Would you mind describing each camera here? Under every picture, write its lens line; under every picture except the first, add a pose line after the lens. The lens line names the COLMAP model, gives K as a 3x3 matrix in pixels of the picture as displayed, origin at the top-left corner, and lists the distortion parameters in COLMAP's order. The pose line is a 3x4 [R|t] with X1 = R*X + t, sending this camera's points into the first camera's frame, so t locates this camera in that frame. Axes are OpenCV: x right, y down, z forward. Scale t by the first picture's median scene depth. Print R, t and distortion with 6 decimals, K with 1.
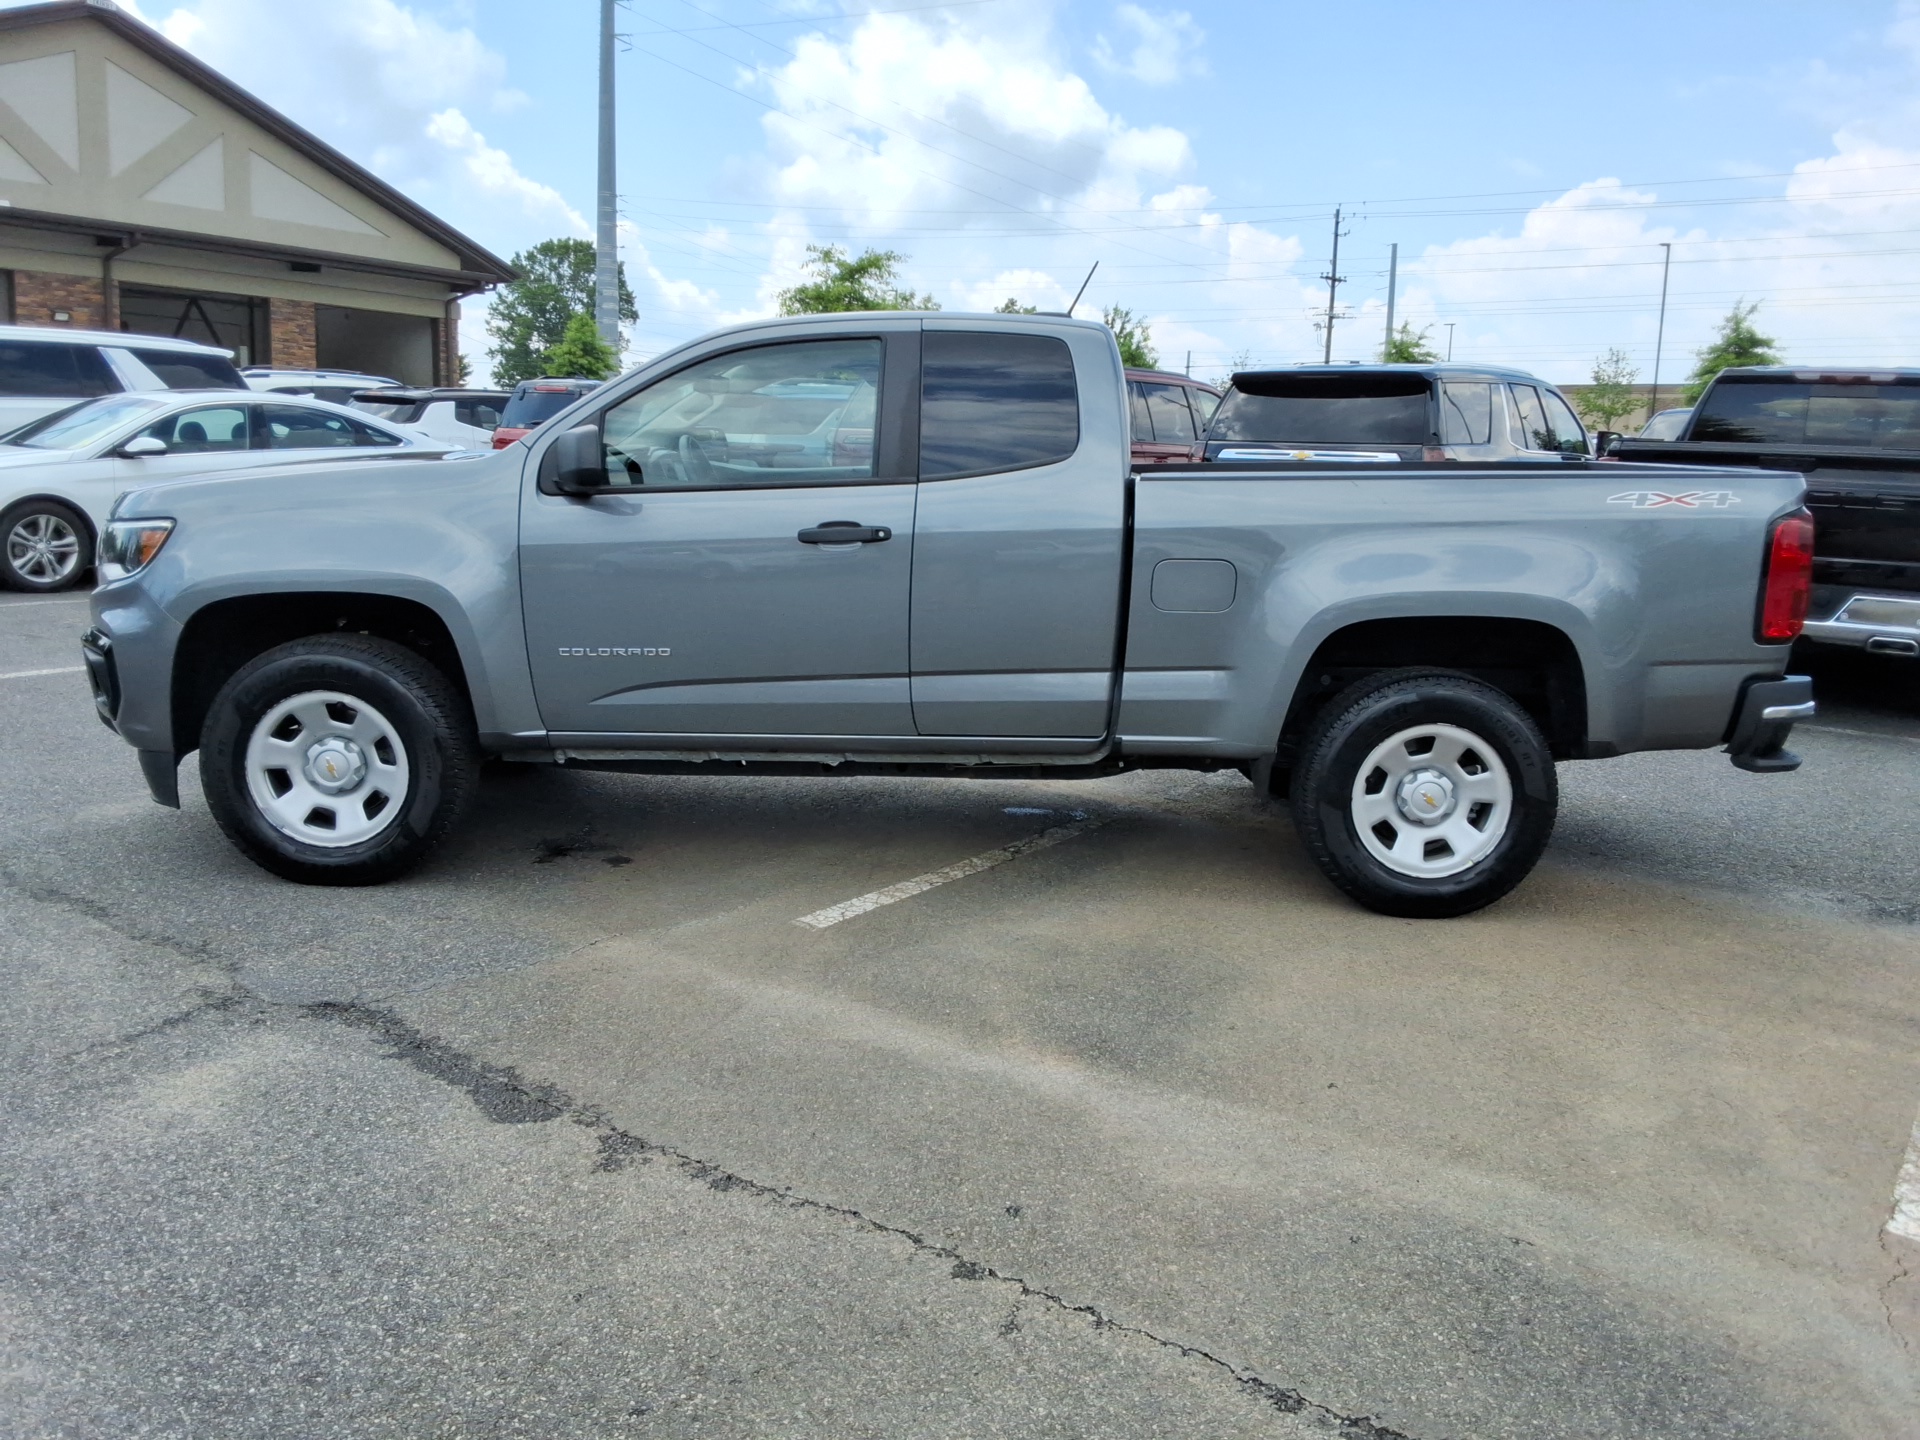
lens RADIAL K [[1538.9, 0, 976.2], [0, 1538.9, 711.4], [0, 0, 1]] dist [0.086973, -0.139552]
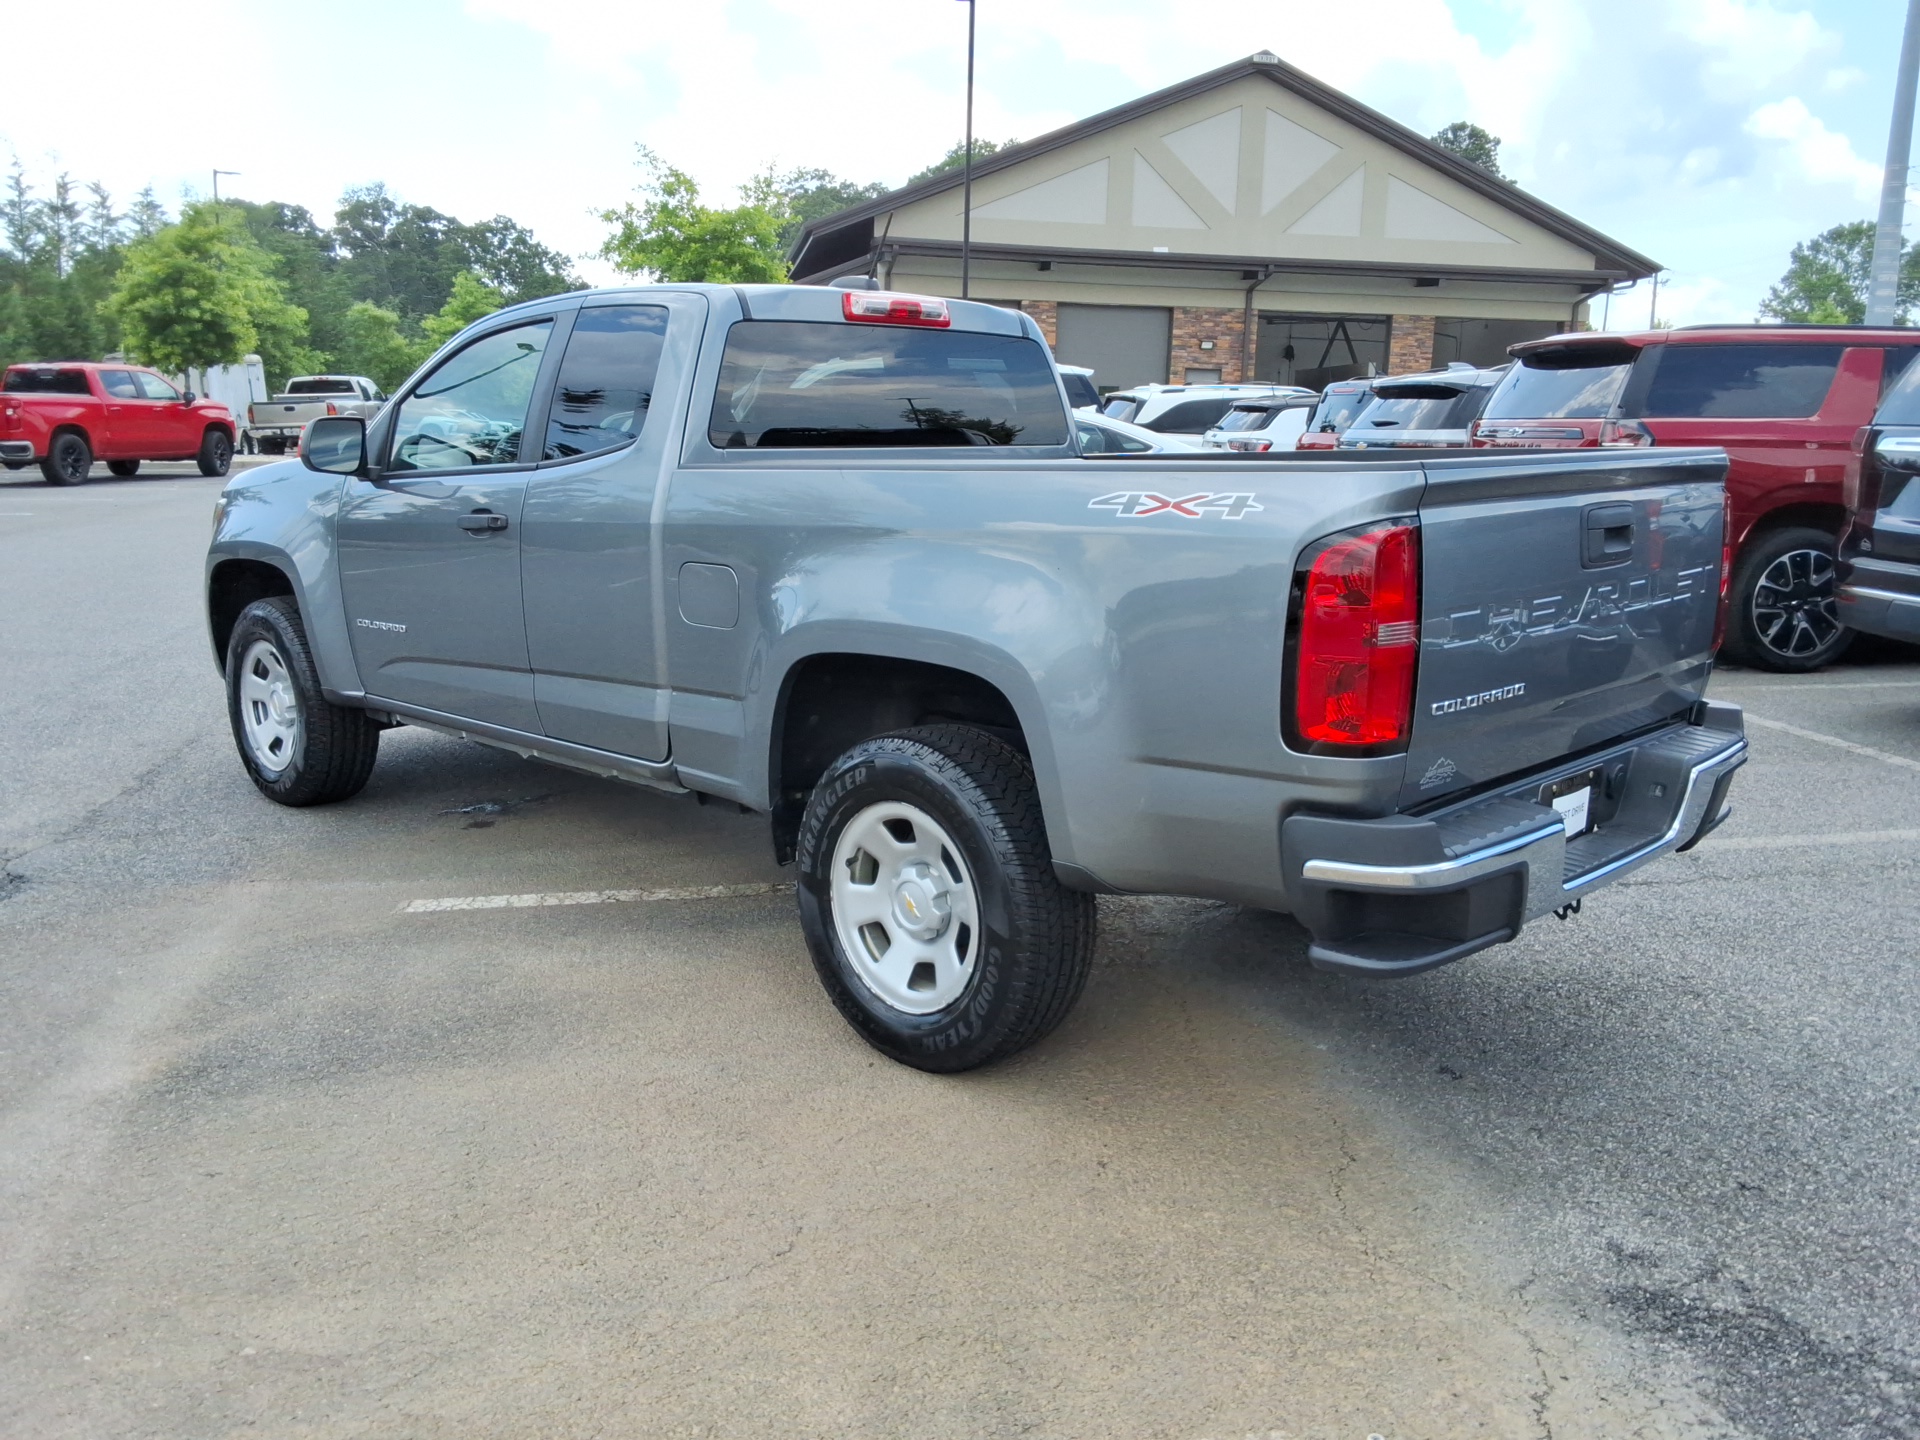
lens RADIAL K [[1538.9, 0, 976.2], [0, 1538.9, 711.4], [0, 0, 1]] dist [0.086973, -0.139552]
pose [[0.718119, 0.105514, -0.687875, 0.107724], [-0.109556, 0.993255, 0.037983, -0.008727], [0.687243, 0.048085, 0.724835, 0.064996]]
